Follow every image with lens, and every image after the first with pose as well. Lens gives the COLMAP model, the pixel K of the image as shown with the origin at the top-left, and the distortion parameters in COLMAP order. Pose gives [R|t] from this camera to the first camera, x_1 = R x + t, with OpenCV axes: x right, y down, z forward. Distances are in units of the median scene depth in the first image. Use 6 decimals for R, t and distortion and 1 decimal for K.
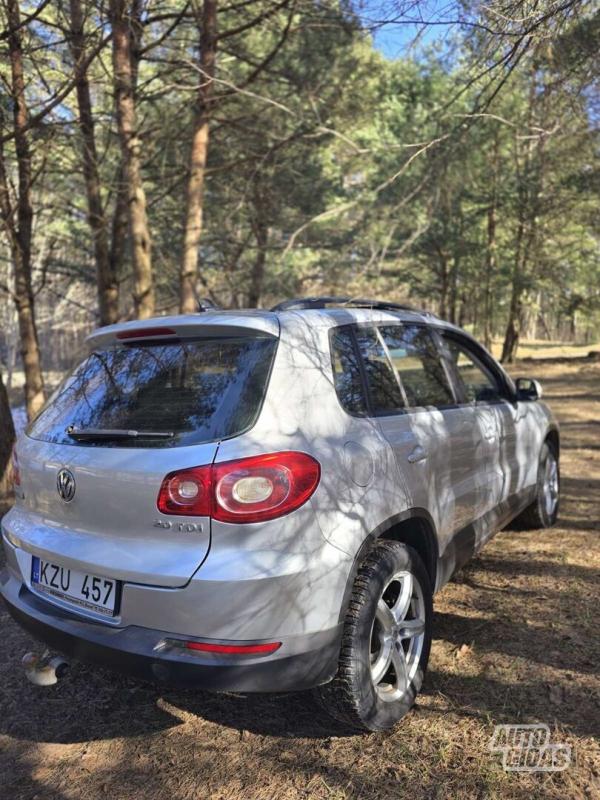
lens RADIAL K [[554.5, 0, 299.0], [0, 554.5, 397.8], [0, 0, 1]] dist [-0.003825, -0.002222]
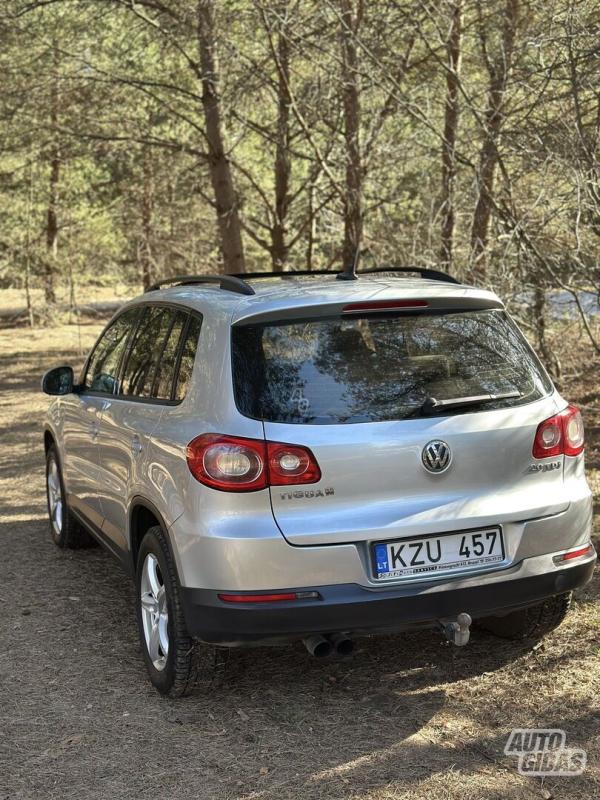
lens RADIAL K [[1124.3, 0, 300.0], [0, 1124.3, 398.4], [0, 0, 1]] dist [0.105379, 0.000000]
pose [[0.546159, -0.067596, 0.834950, -2.379088], [0.071245, 0.996876, 0.034103, -0.038881], [-0.834646, 0.040861, 0.549268, 0.067721]]
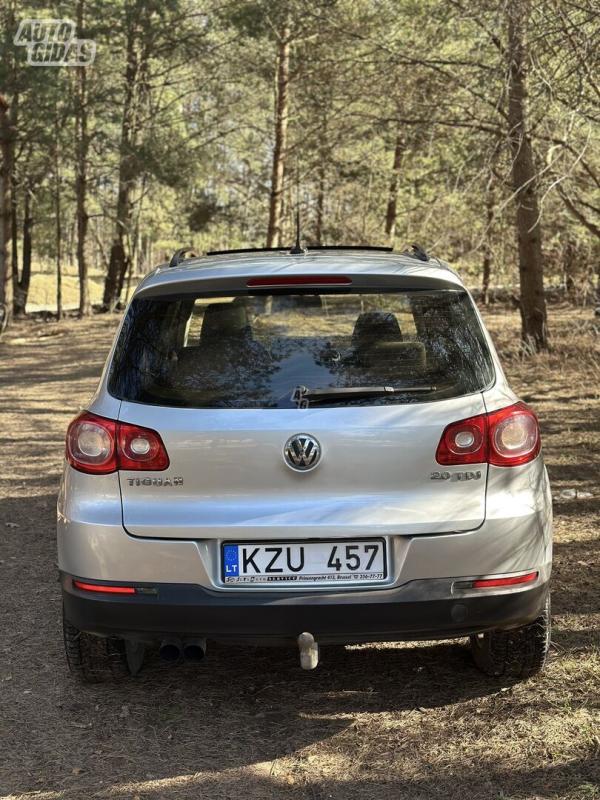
lens RADIAL K [[1124.3, 0, 297.6], [0, 1124.3, 400.3], [0, 0, 1]] dist [0.105379, 0.000000]
pose [[0.813310, -0.033588, 0.580861, -1.545647], [0.022573, 0.999402, 0.026184, 0.026983], [-0.581393, -0.008184, 0.813582, -0.499968]]
